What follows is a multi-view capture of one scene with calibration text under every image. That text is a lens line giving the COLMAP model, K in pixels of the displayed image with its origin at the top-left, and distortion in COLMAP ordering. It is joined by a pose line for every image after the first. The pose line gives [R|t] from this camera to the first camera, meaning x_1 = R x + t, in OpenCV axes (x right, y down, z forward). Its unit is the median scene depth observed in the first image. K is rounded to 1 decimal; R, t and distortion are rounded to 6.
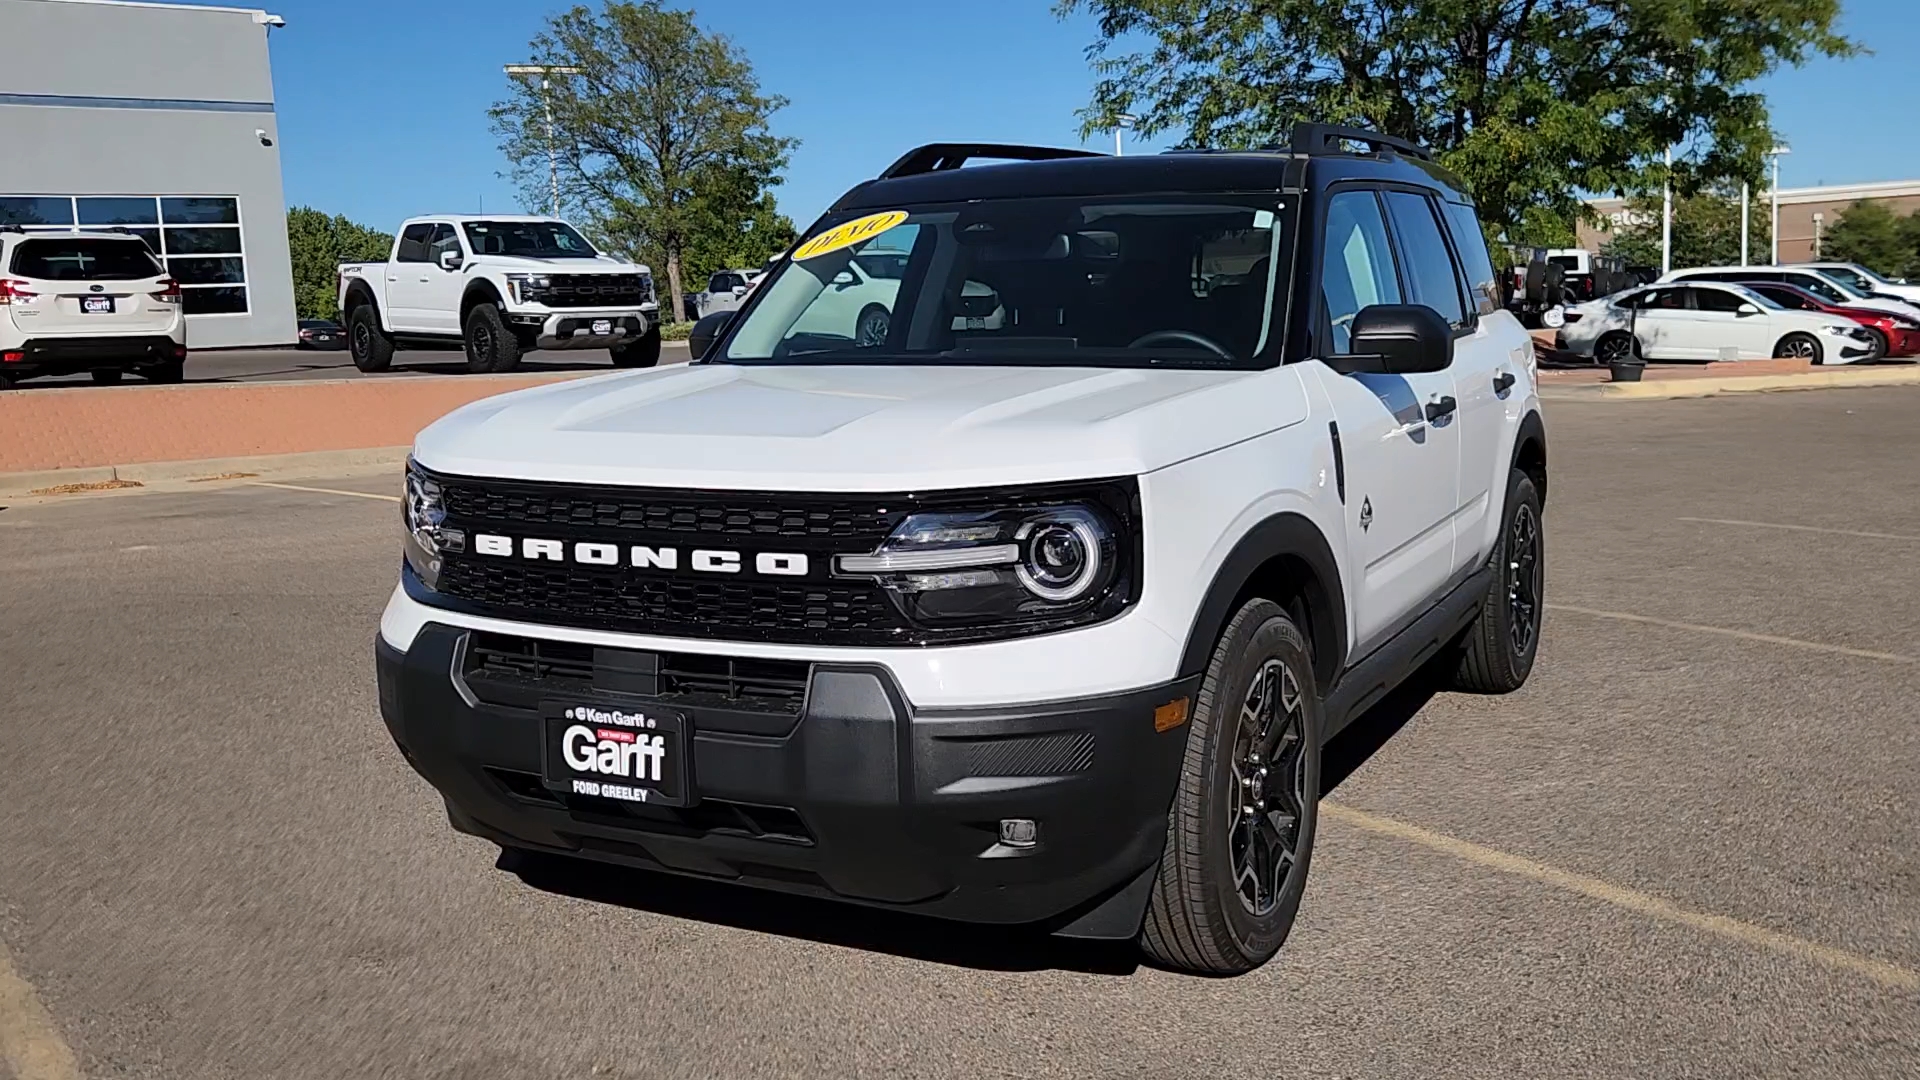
lens RADIAL K [[1792.2, 0, 940.9], [0, 1792.2, 548.0], [0, 0, 1]] dist [0.024918, 0.000000]
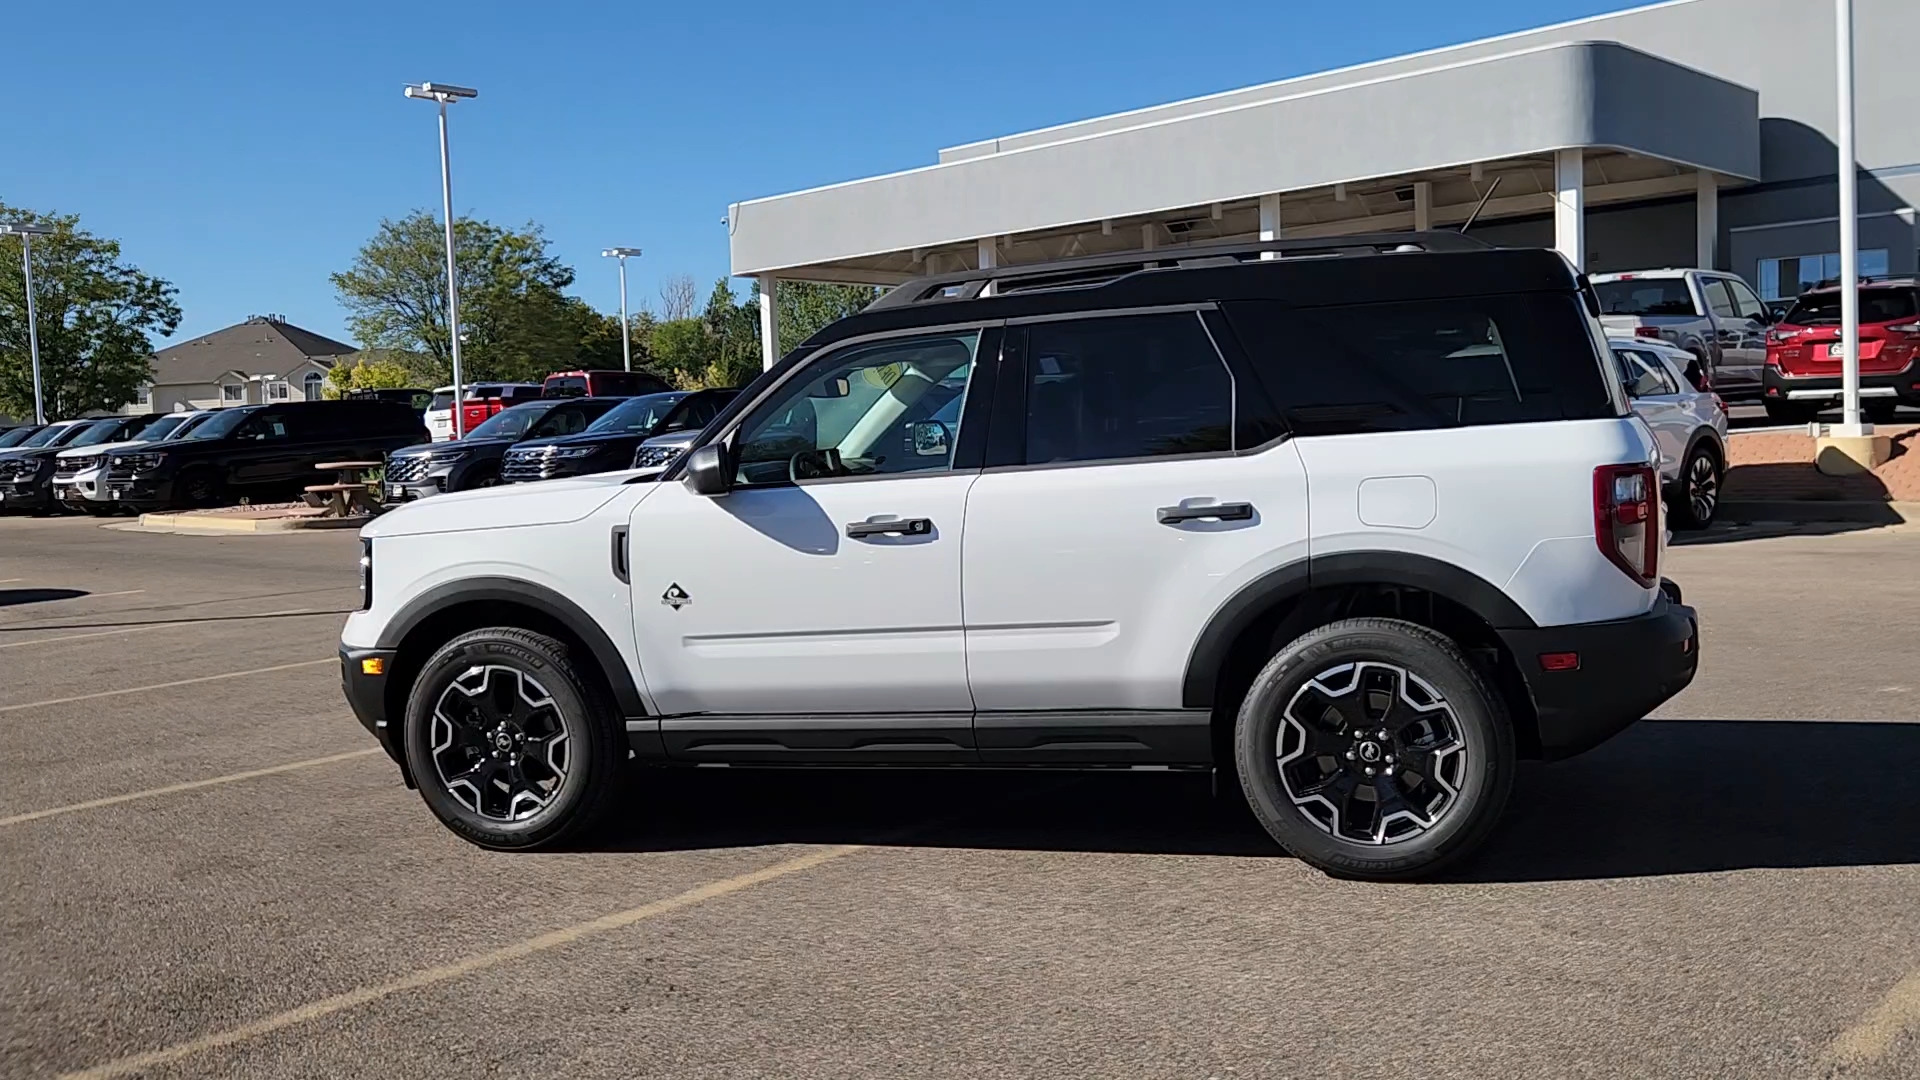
lens RADIAL K [[1792.2, 0, 950.3], [0, 1792.2, 540.5], [0, 0, 1]] dist [0.024918, 0.000000]
pose [[0.182190, 0.090955, -0.979048, 1.484323], [-0.090956, 0.993002, 0.075326, -0.168875], [0.979047, 0.075327, 0.189188, 0.876515]]
